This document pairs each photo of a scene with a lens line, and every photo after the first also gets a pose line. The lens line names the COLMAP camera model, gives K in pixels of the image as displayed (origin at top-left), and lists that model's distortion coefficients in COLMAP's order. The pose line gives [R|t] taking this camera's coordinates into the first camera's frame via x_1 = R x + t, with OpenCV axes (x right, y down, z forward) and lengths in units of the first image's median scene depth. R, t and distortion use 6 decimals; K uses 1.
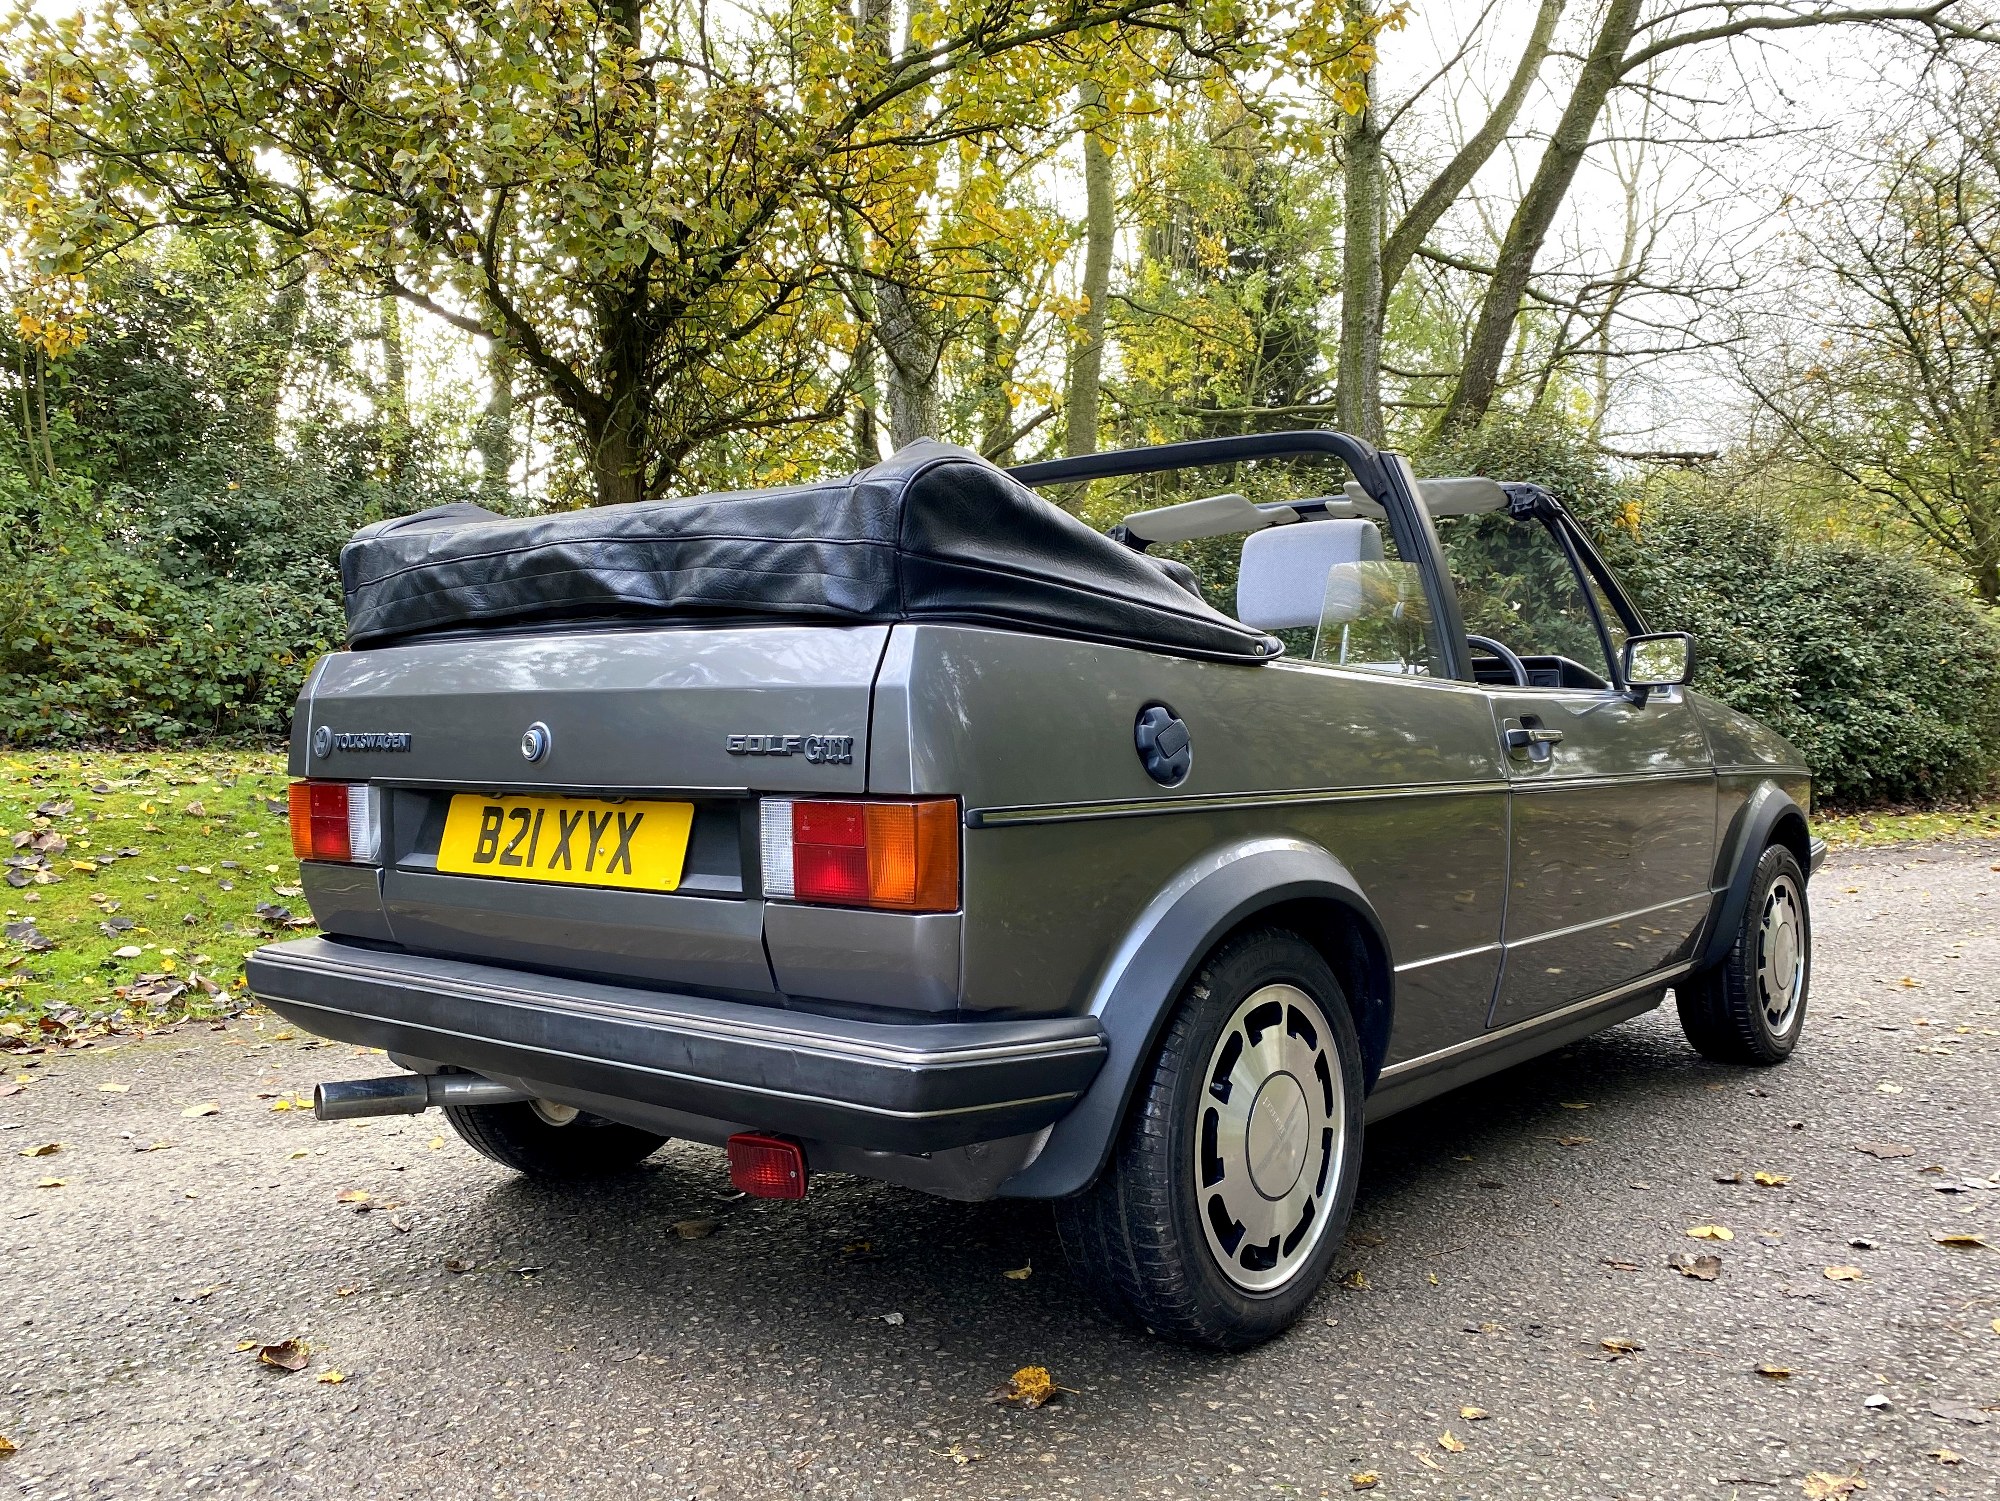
lens RADIAL K [[1540.2, 0, 1045.0], [0, 1540.2, 757.6], [0, 0, 1]] dist [0.012304, -0.002224]
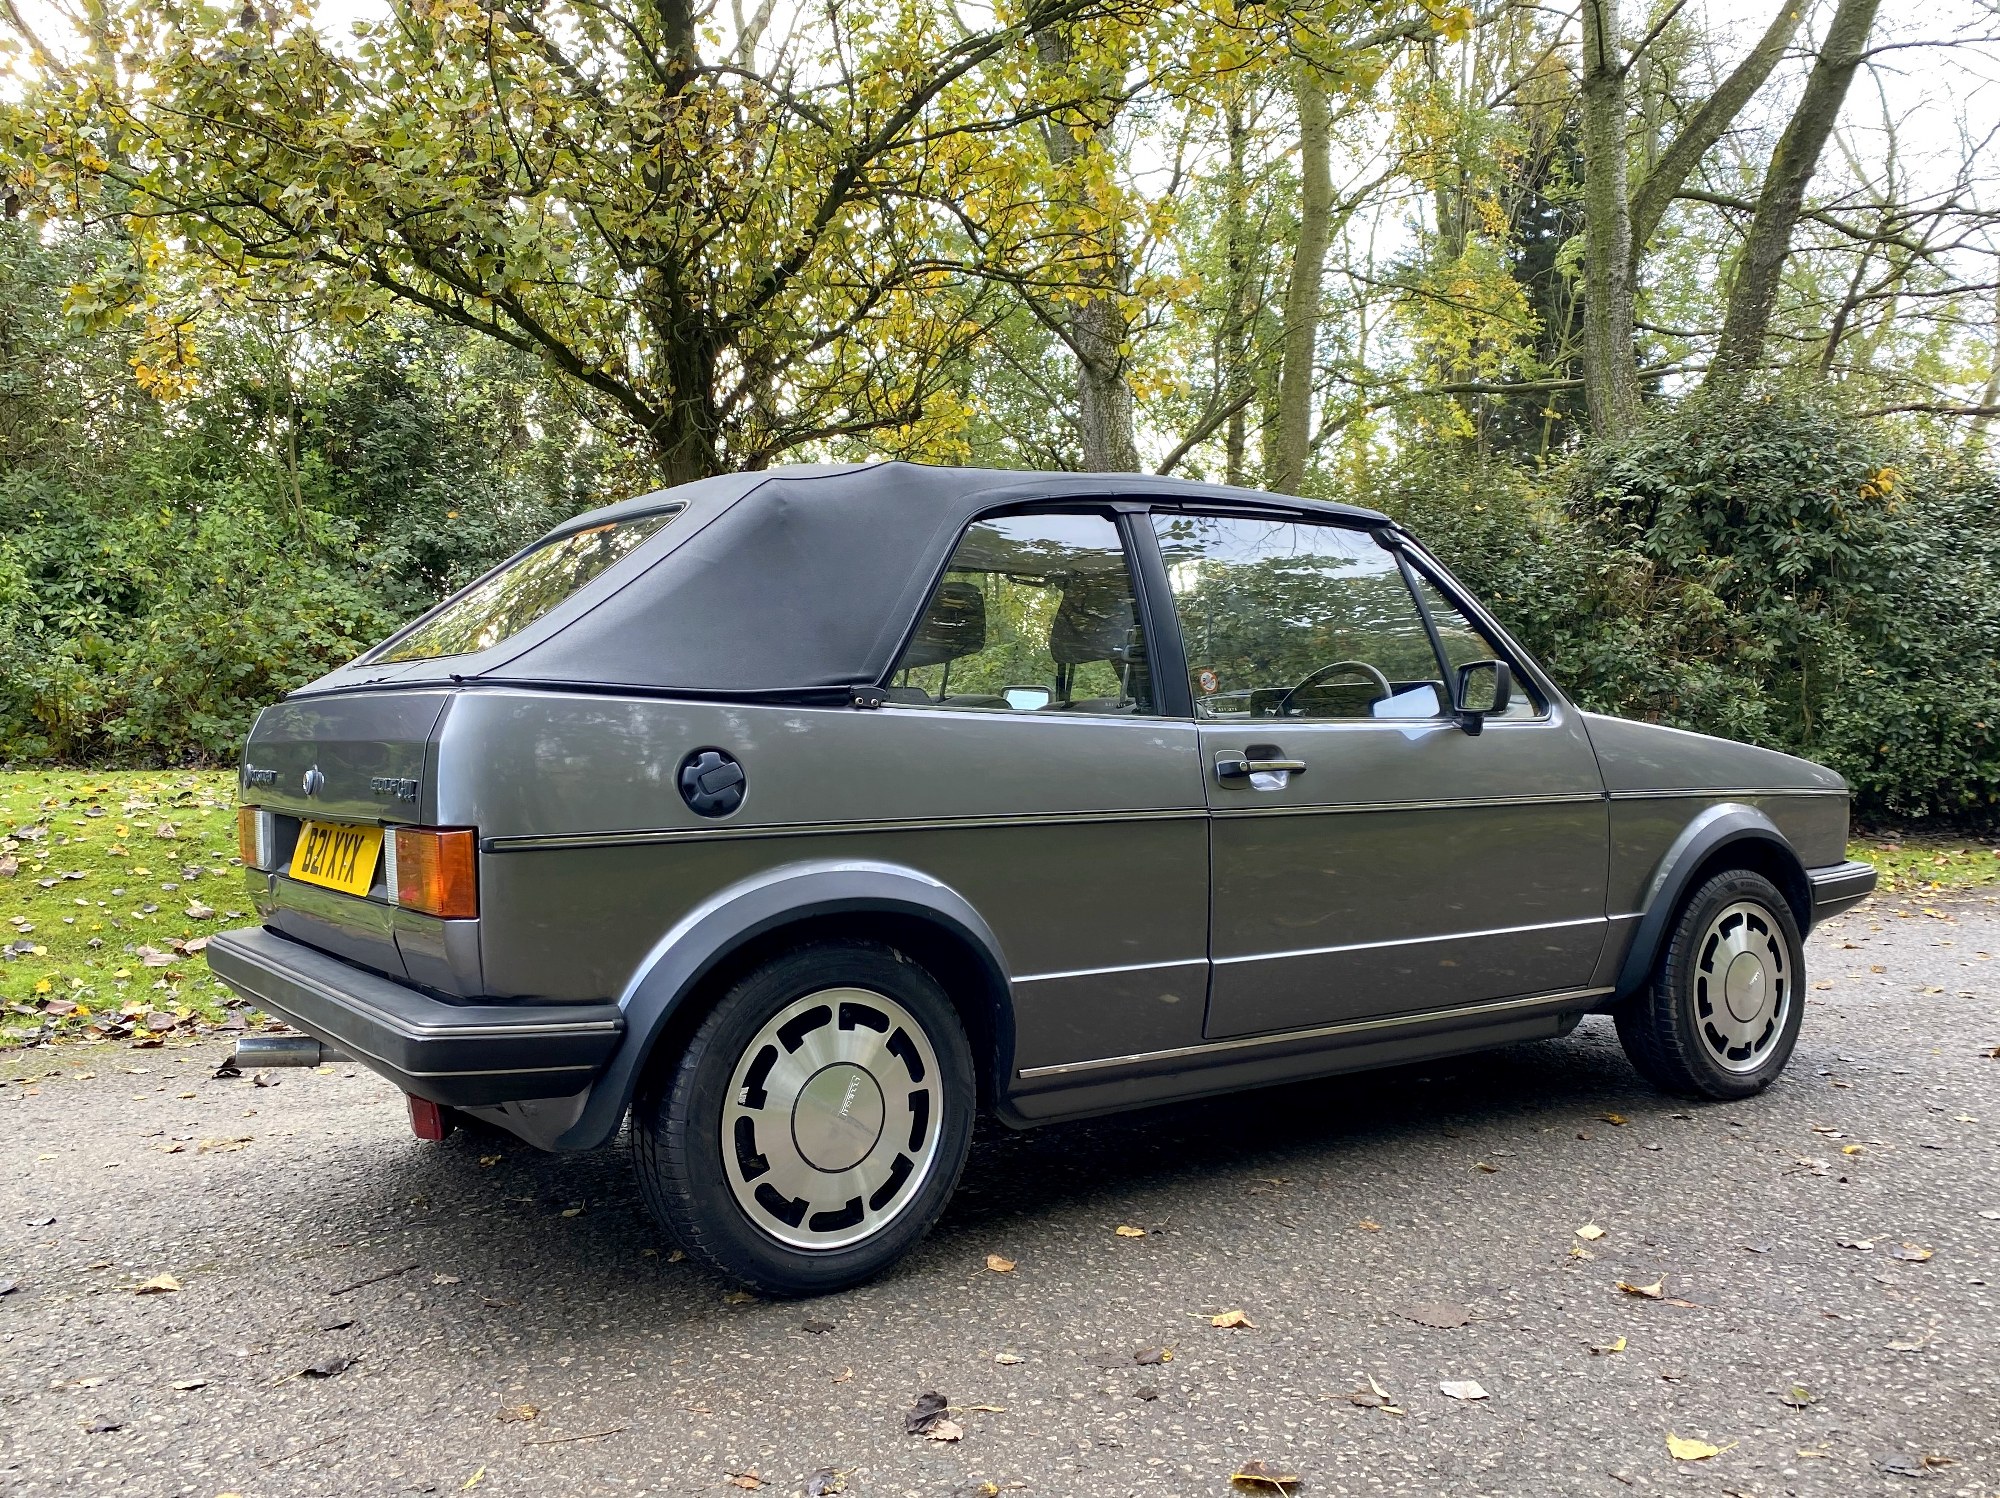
lens RADIAL K [[1595.0, 0, 1000.7], [0, 1595.0, 719.4], [0, 0, 1]] dist [0.016202, -0.009265]
pose [[0.973572, -0.011052, -0.228112, 0.106845], [0.004448, 0.999557, -0.029444, -0.003749], [0.228336, 0.027651, 0.973190, 0.038669]]
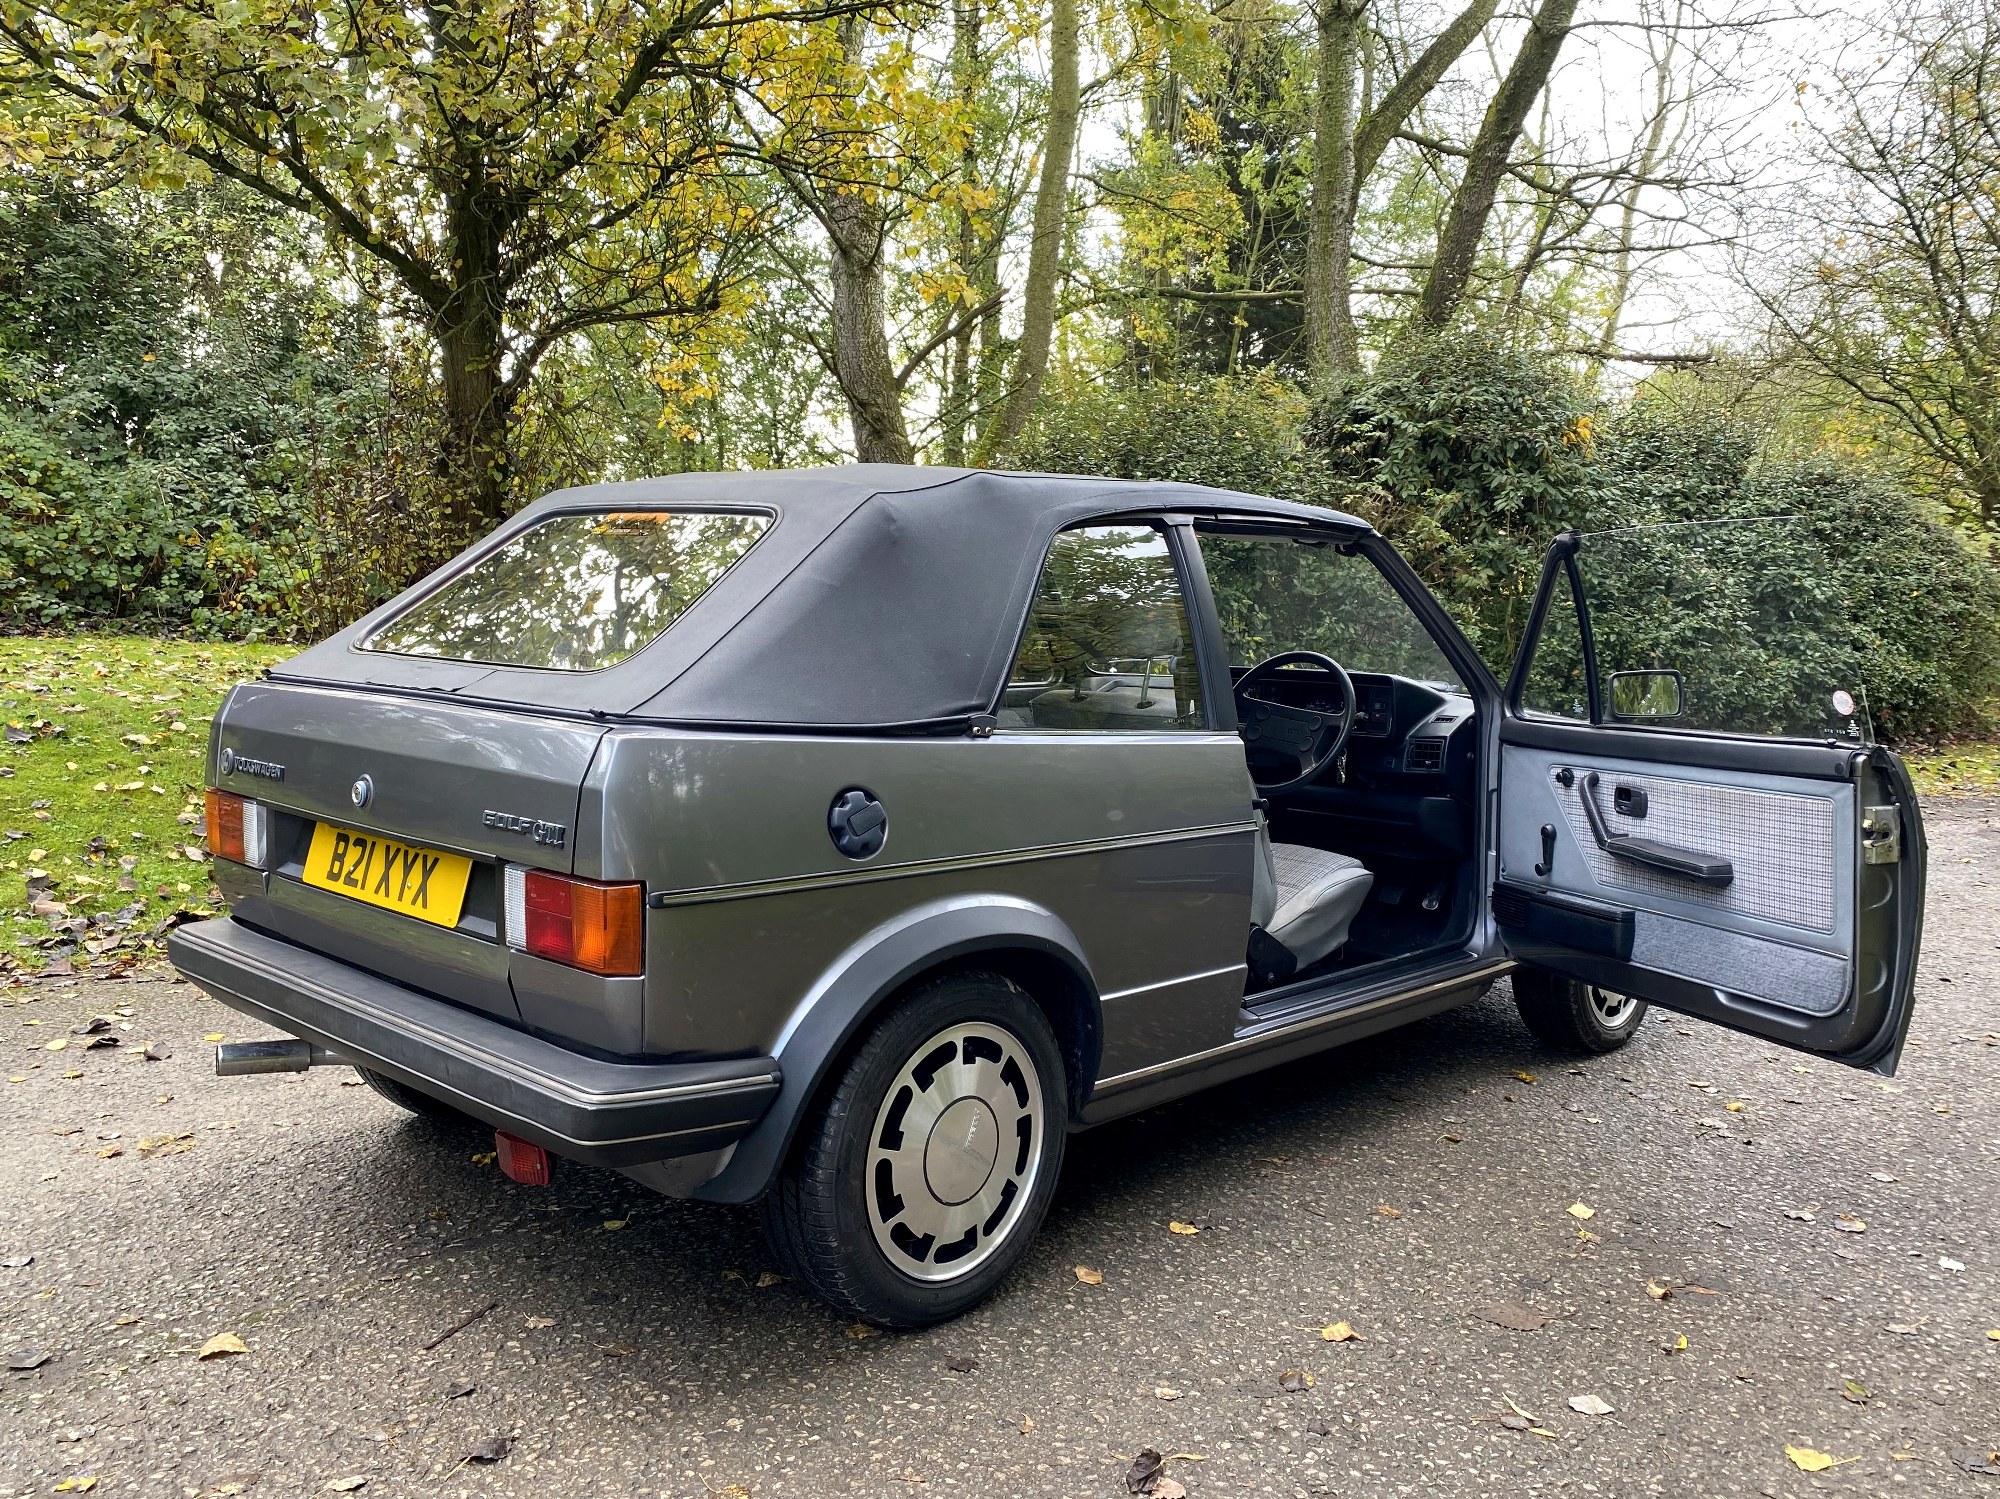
lens RADIAL K [[1552.6, 0, 1005.8], [0, 1552.6, 693.6], [0, 0, 1]] dist [0.008761, 0.000204]
pose [[0.999150, 0.030684, -0.027521, 0.059223], [-0.029656, 0.998874, 0.037029, -0.021471], [0.028626, -0.036181, 0.998935, 0.036848]]
